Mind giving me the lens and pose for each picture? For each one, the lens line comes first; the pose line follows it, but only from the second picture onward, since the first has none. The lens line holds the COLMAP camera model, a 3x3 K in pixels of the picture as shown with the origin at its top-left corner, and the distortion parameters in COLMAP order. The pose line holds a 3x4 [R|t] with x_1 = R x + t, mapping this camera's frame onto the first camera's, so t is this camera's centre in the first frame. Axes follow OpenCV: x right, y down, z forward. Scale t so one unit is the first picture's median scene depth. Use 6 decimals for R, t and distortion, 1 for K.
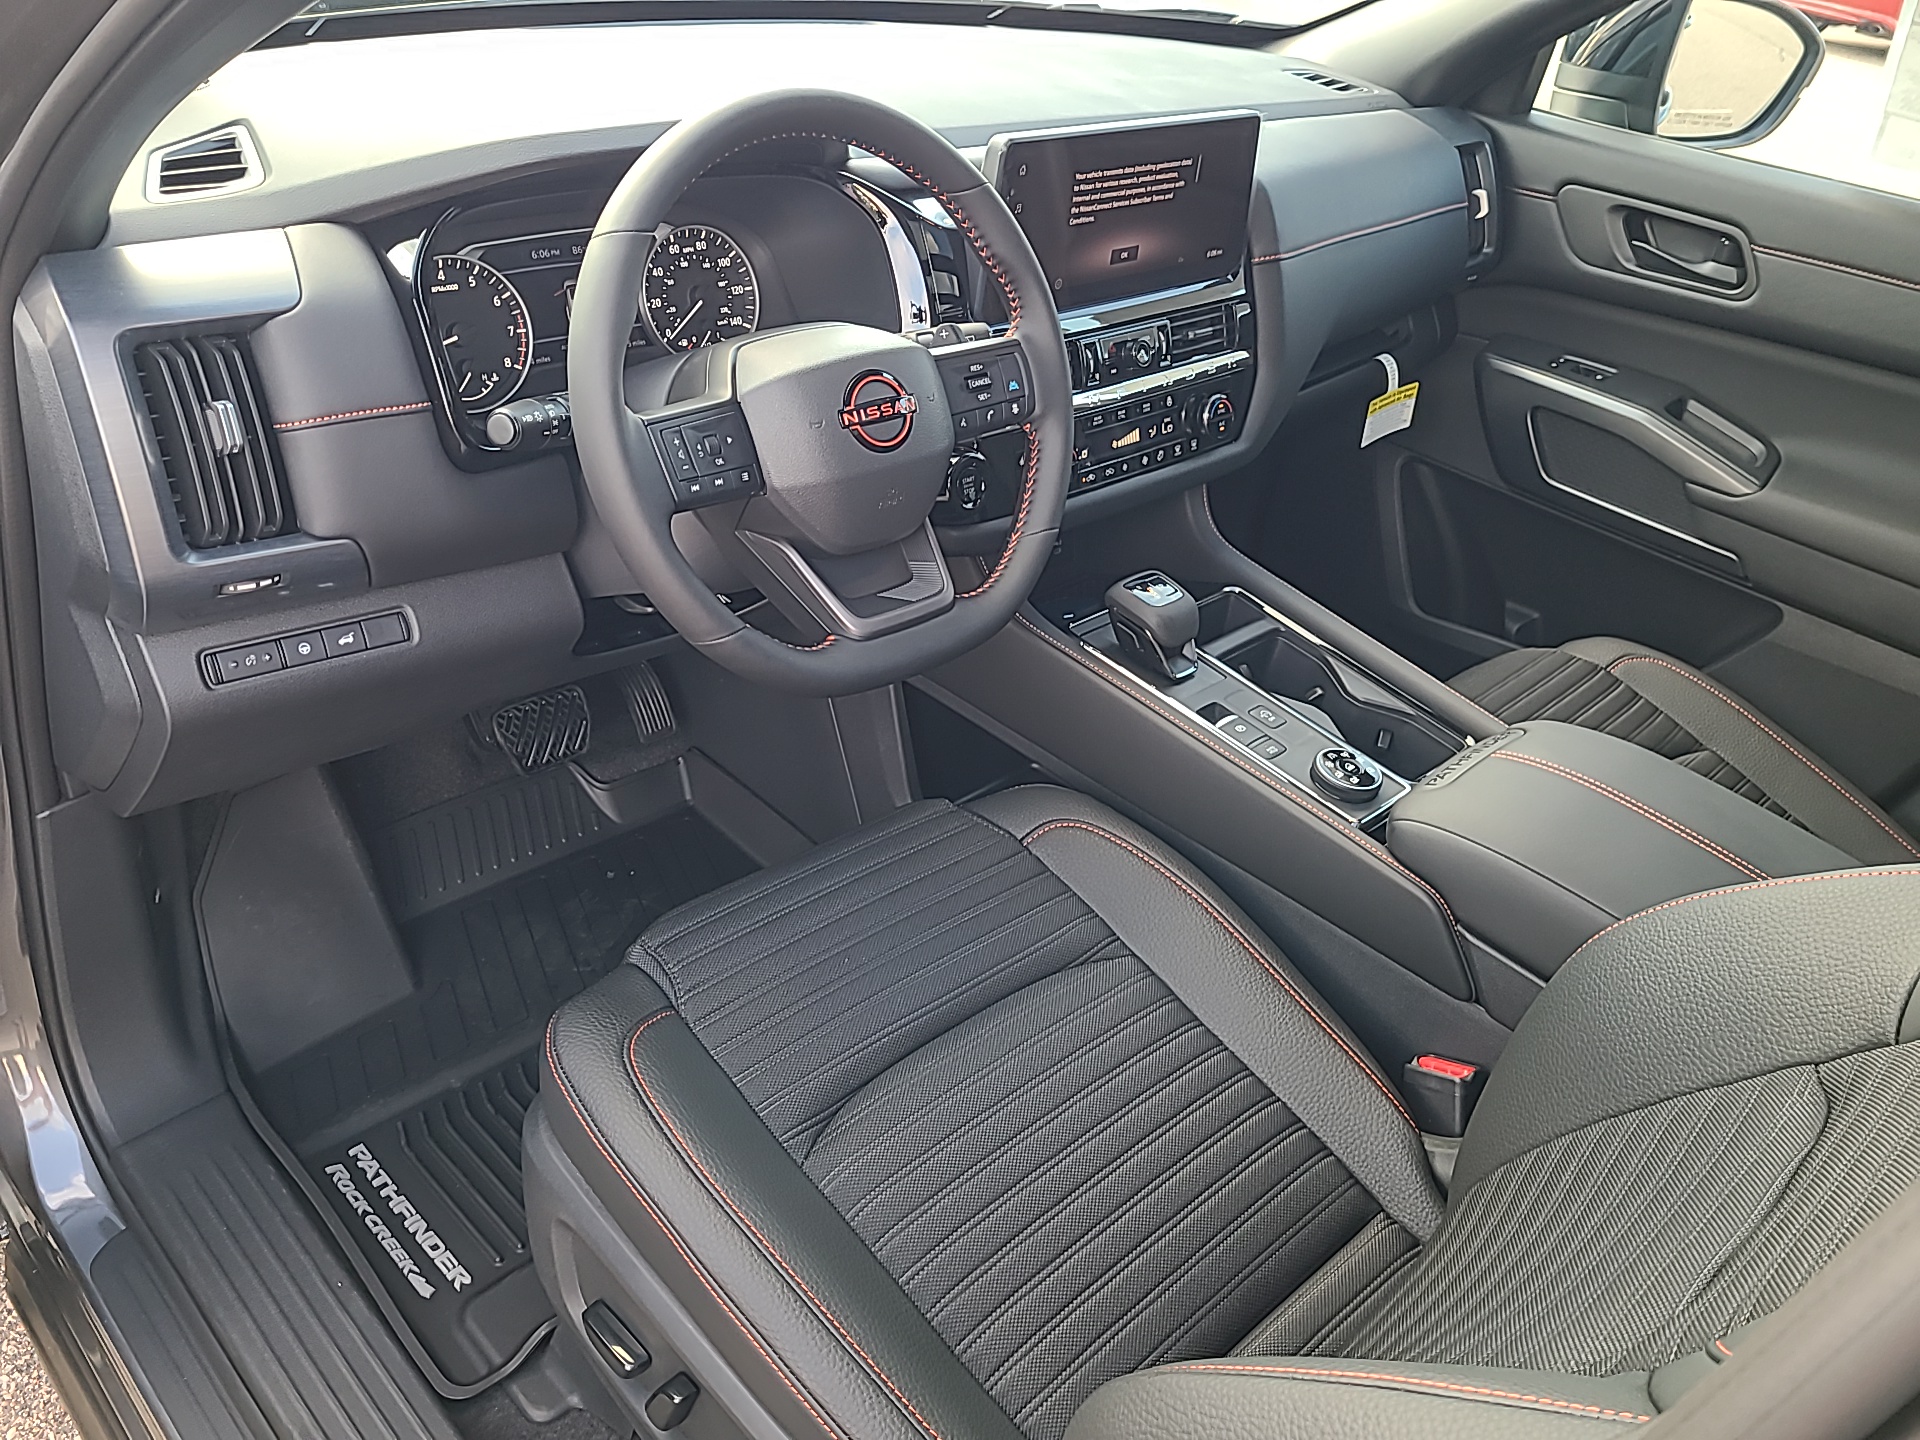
lens RADIAL K [[1511.1, 0, 940.6], [0, 1511.1, 739.8], [0, 0, 1]] dist [0.006135, -0.010298]
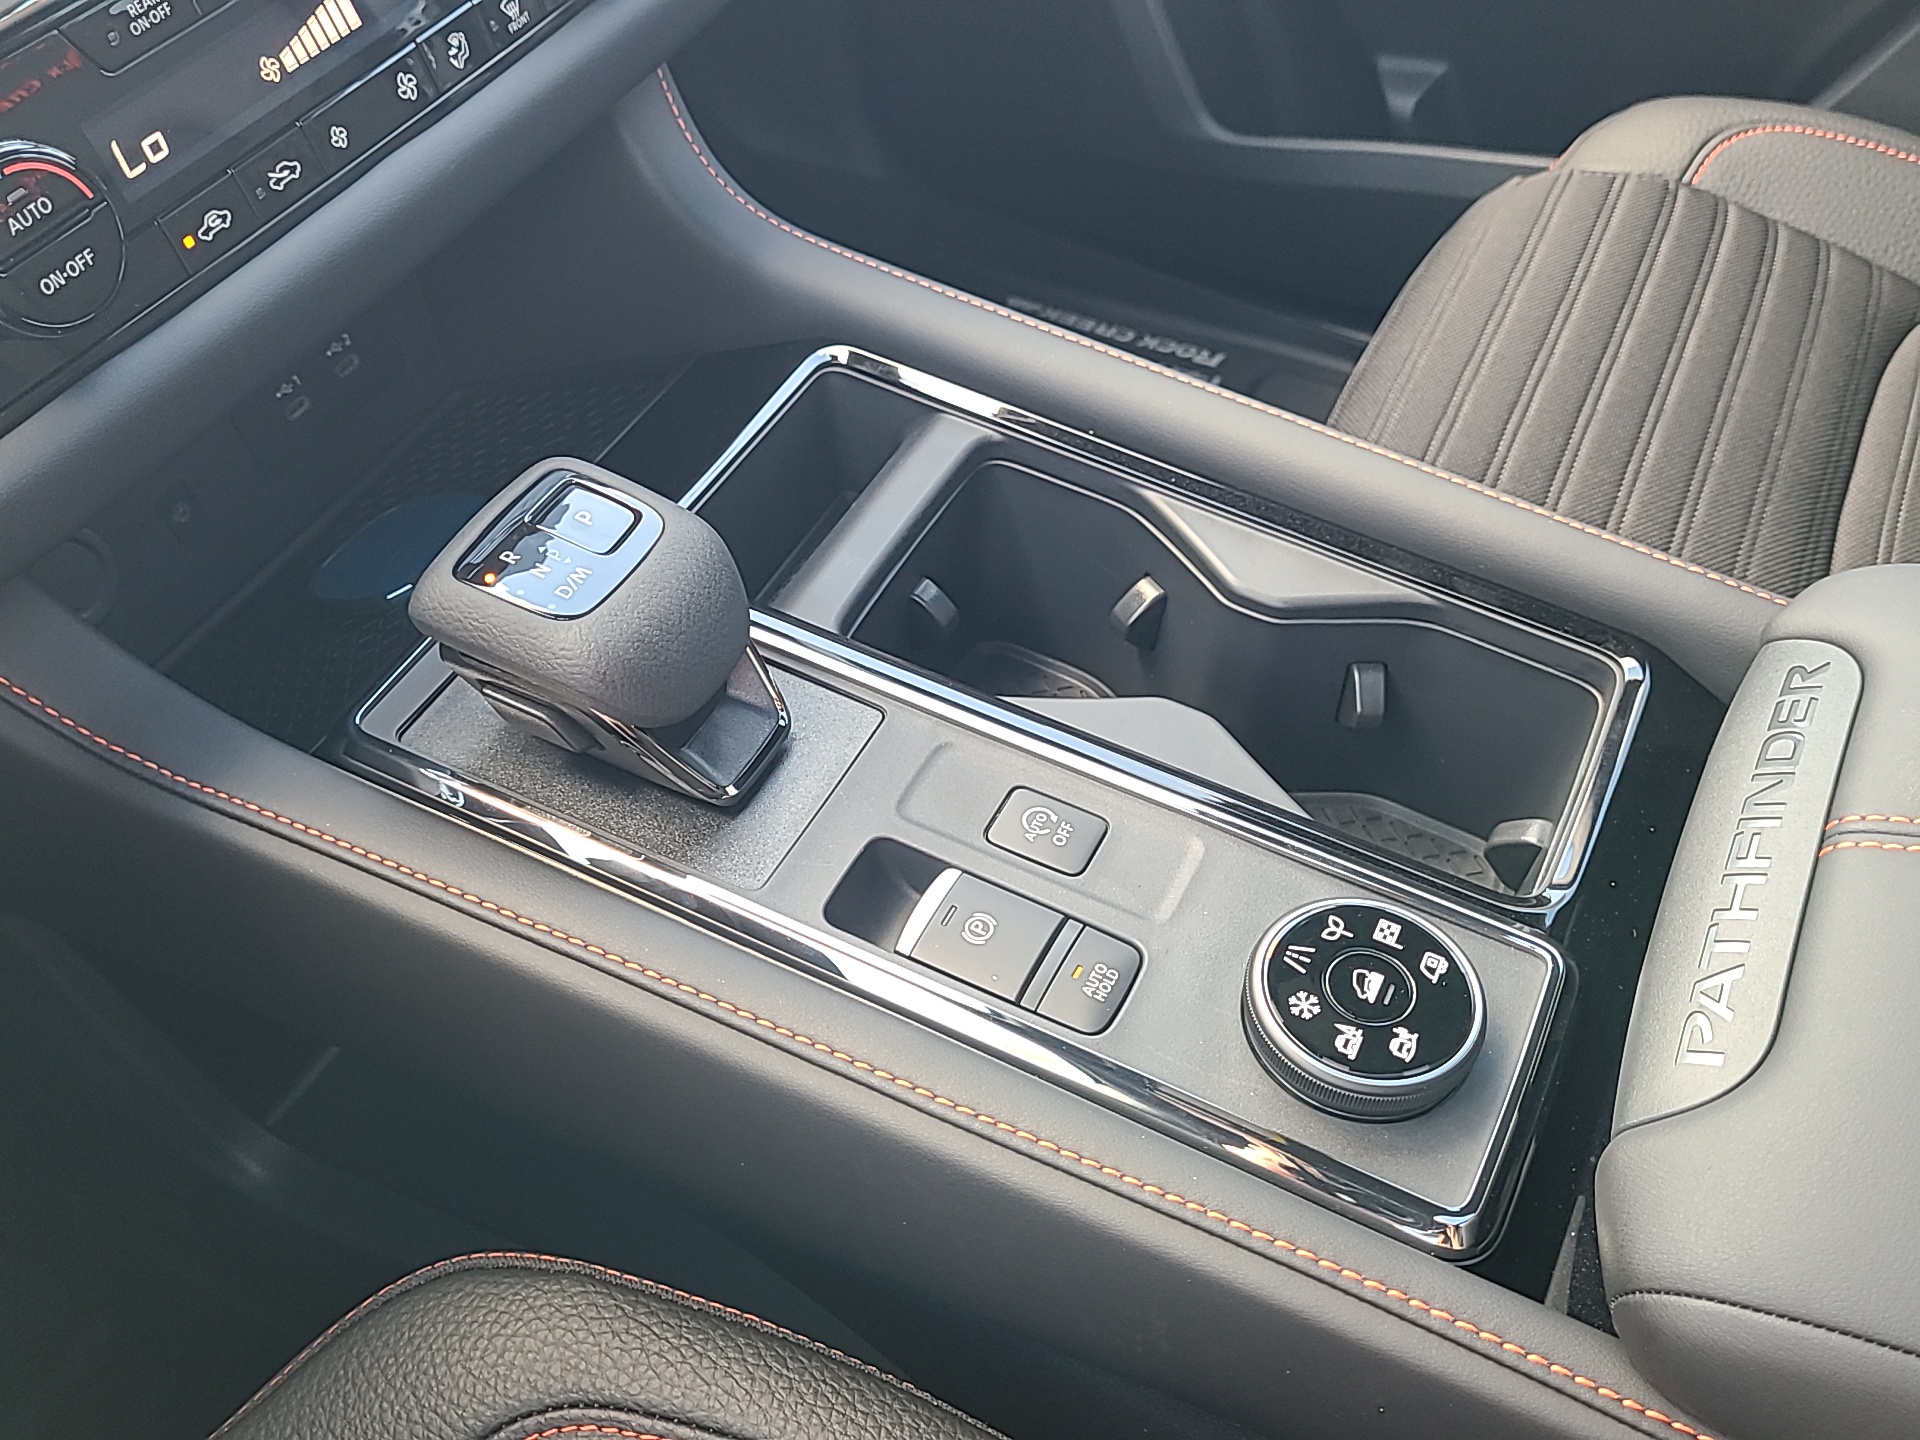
lens RADIAL K [[1808.6, 0, 913.5], [0, 1808.6, 720.4], [0, 0, 1]] dist [0.002258, 0.016189]
pose [[0.936929, -0.336022, 0.096196, 0.149486], [0.304351, 0.919666, 0.248164, -0.125257], [-0.171857, -0.203235, 0.963930, 0.599605]]
